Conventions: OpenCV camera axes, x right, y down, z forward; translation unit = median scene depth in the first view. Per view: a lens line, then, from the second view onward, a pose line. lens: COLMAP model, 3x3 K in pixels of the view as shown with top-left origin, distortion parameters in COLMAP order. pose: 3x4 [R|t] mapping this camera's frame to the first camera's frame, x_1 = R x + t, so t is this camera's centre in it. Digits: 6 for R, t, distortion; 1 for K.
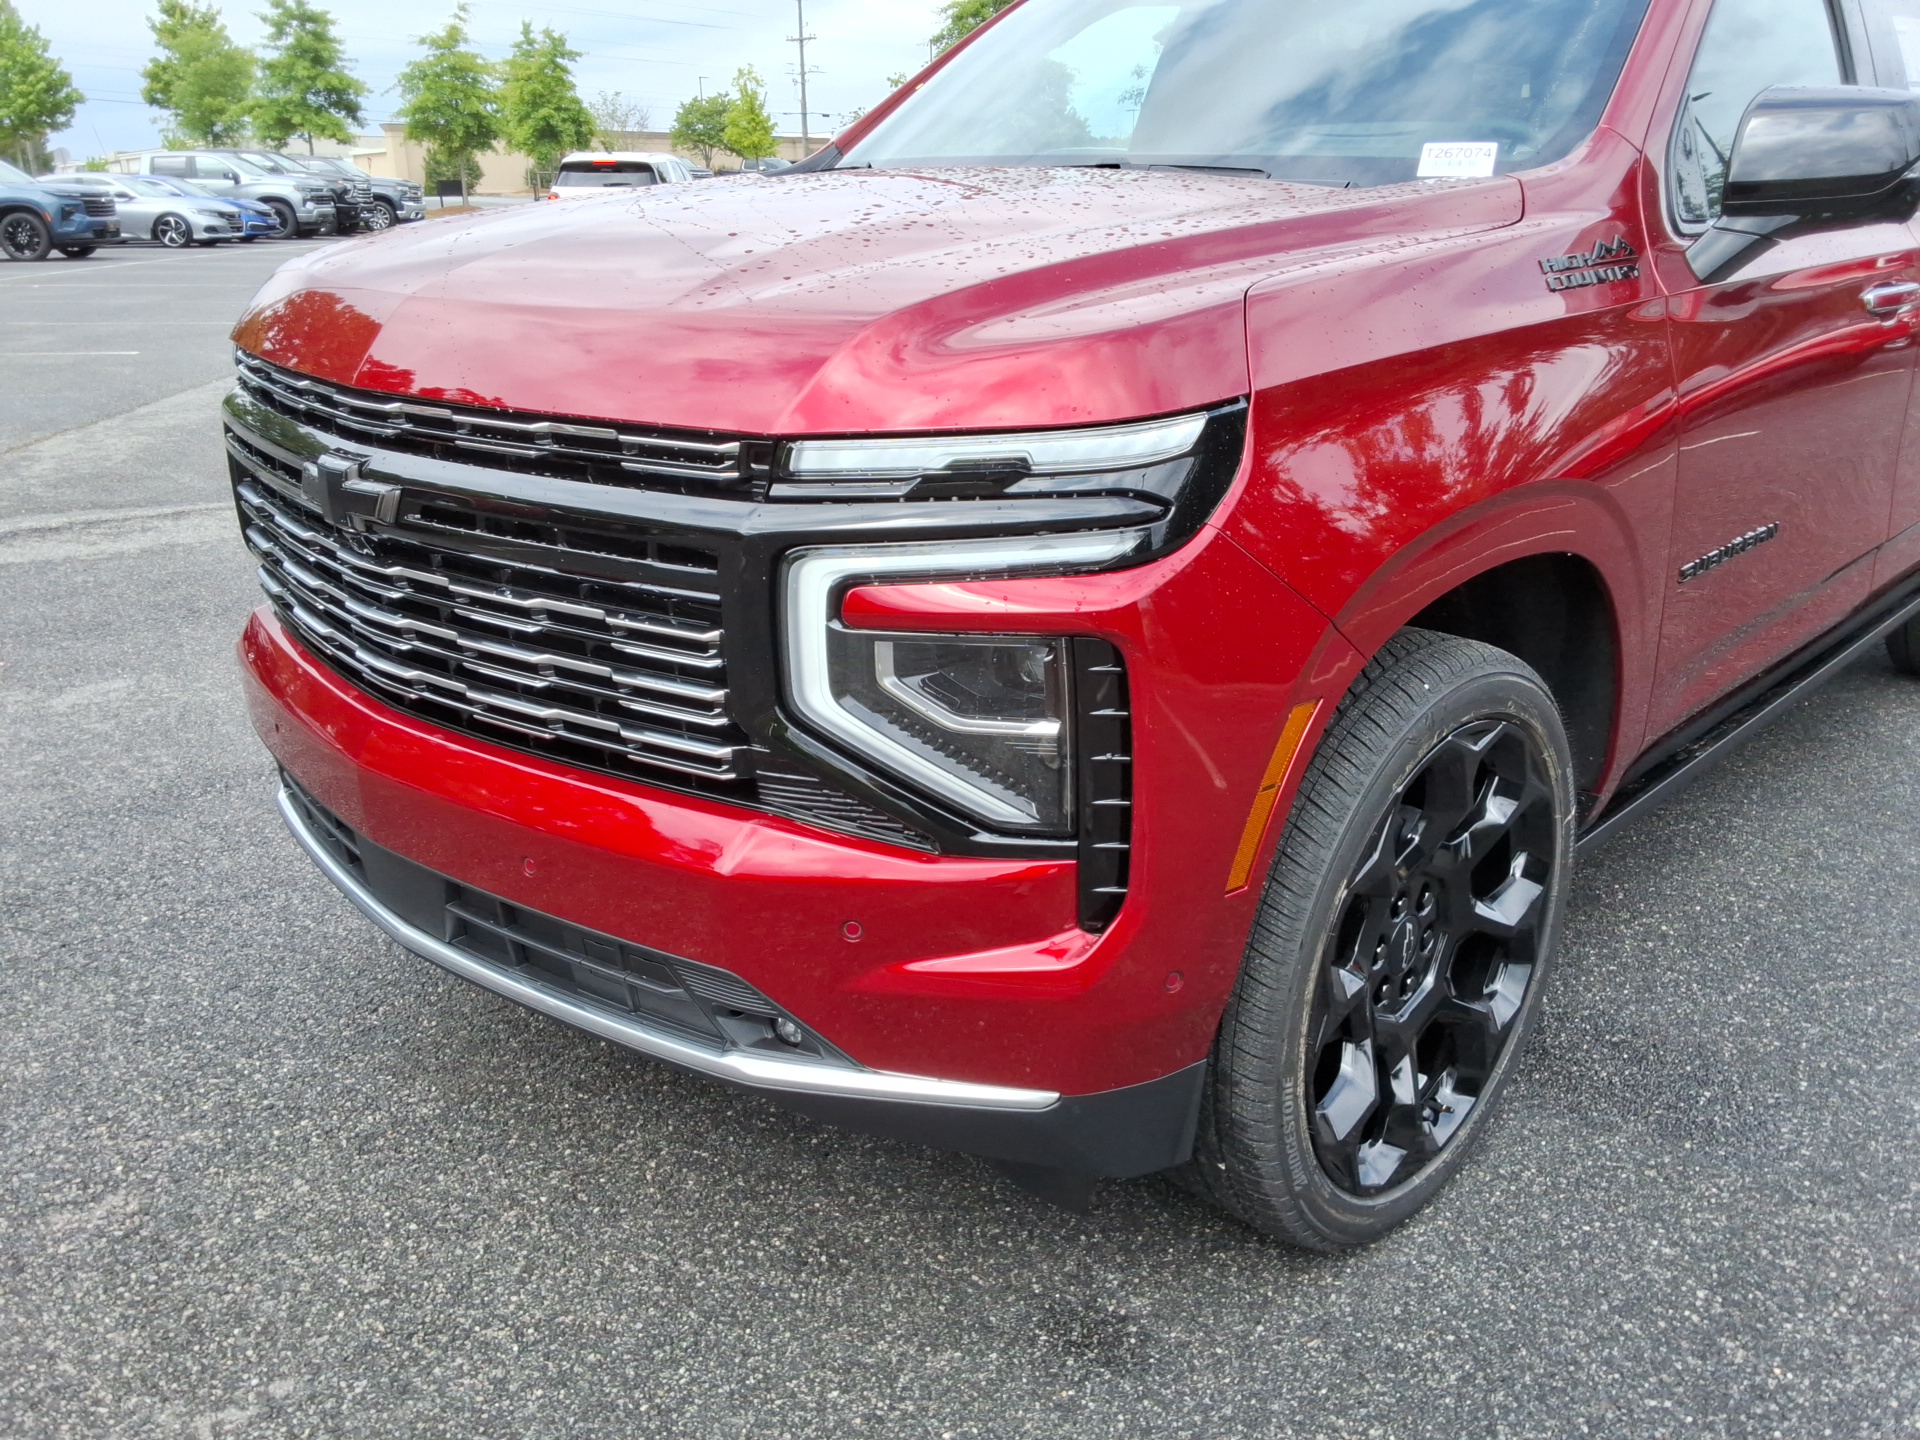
lens RADIAL K [[1542.3, 0, 975.9], [0, 1542.3, 700.9], [0, 0, 1]] dist [0.101851, -0.165011]
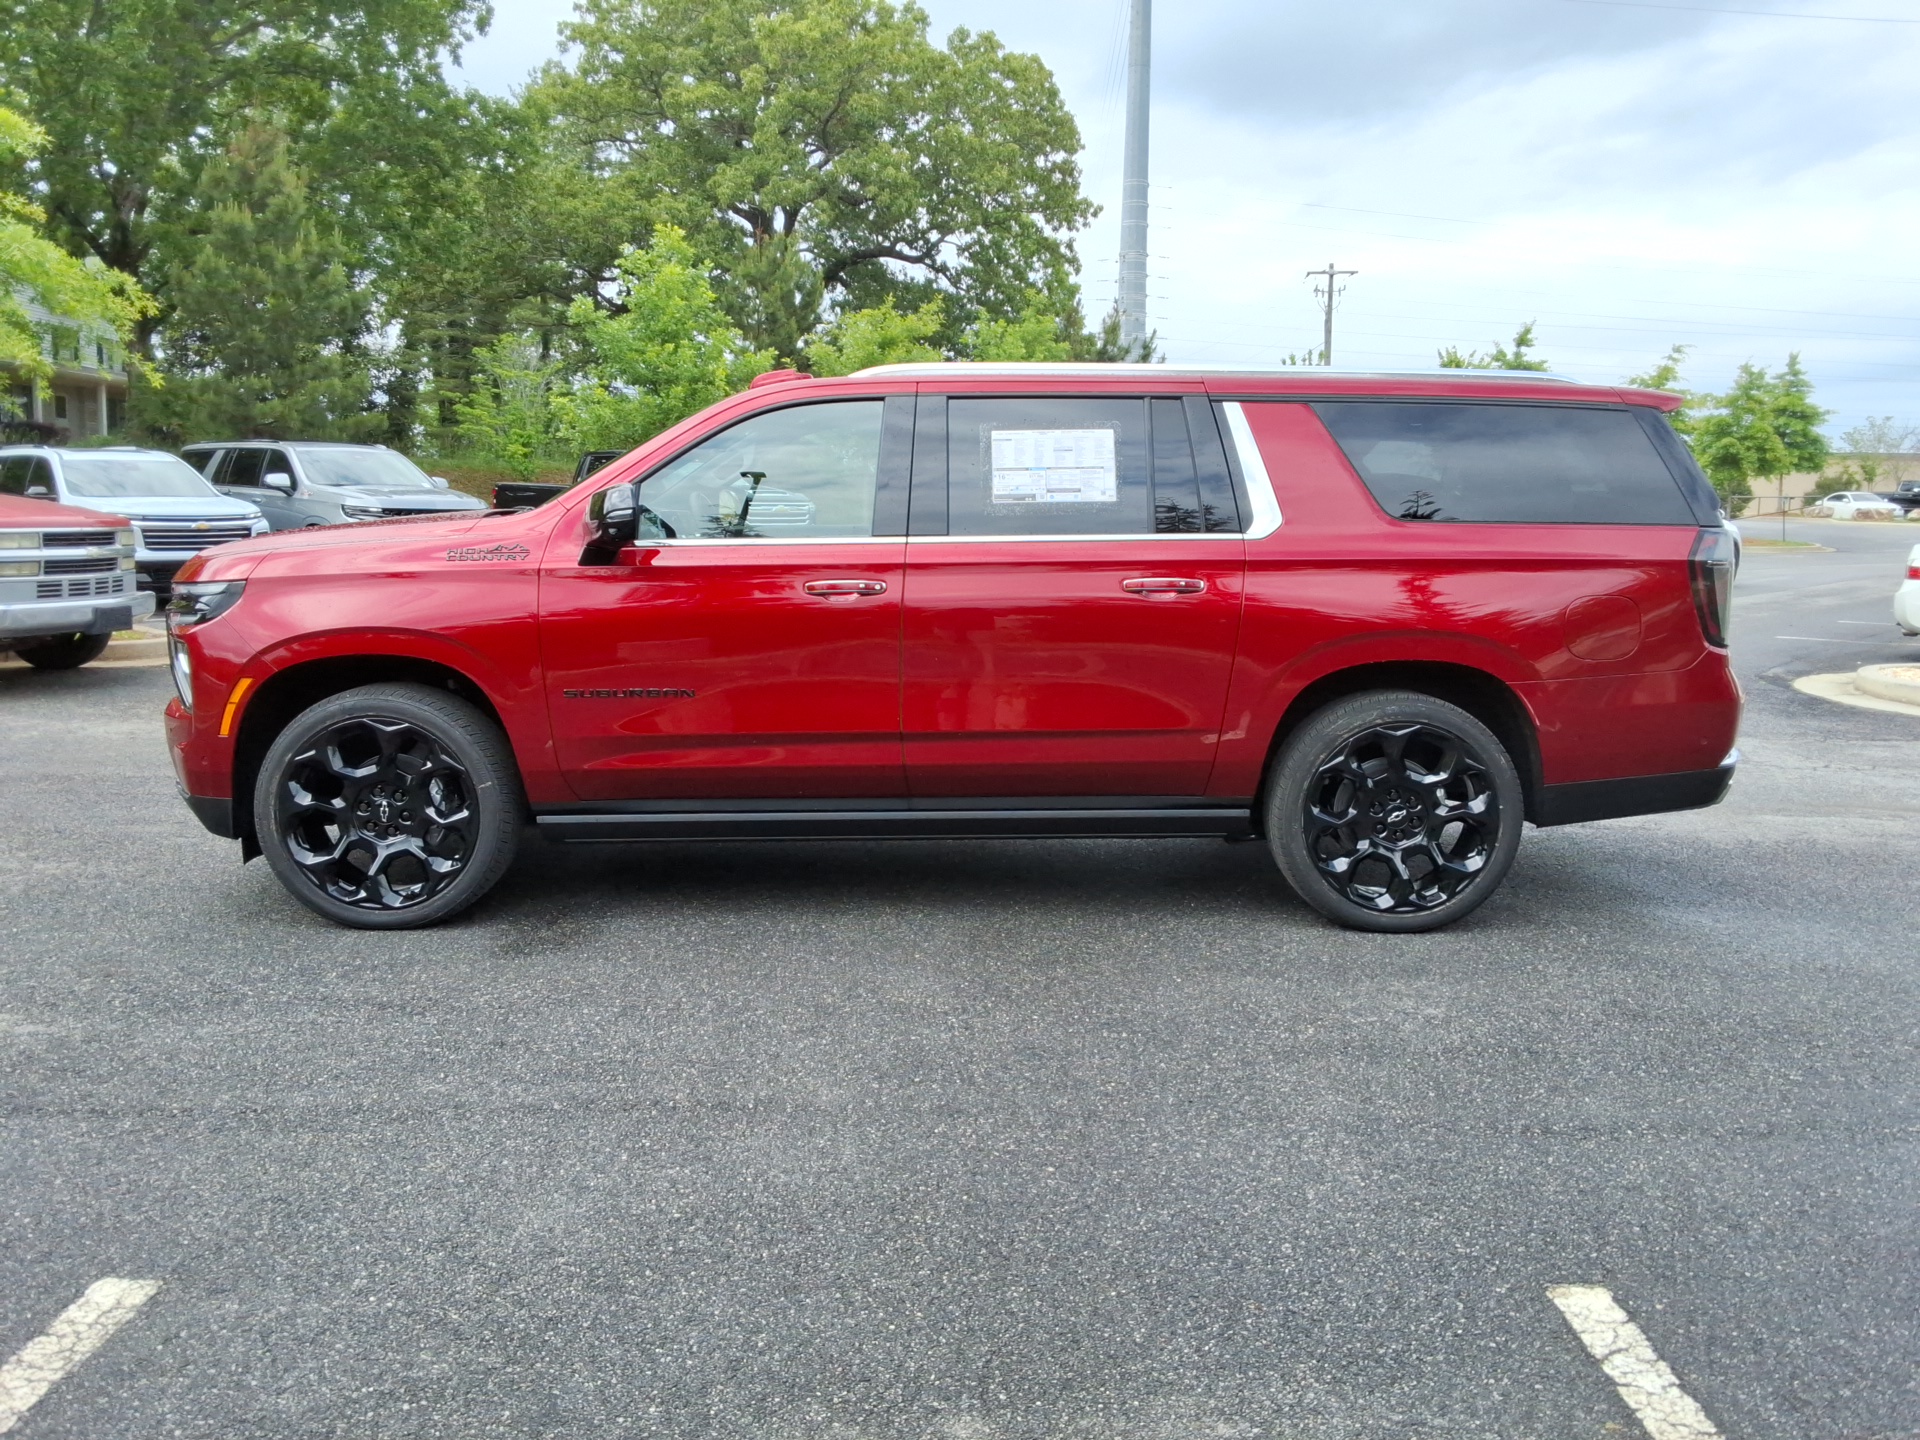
lens RADIAL K [[1542.3, 0, 975.9], [0, 1542.3, 700.9], [0, 0, 1]] dist [0.101851, -0.165011]
pose [[0.696651, 0.098340, -0.710639, 1.354859], [-0.233877, 0.967577, -0.095378, 0.000966], [0.678218, 0.232647, 0.697062, -0.071248]]
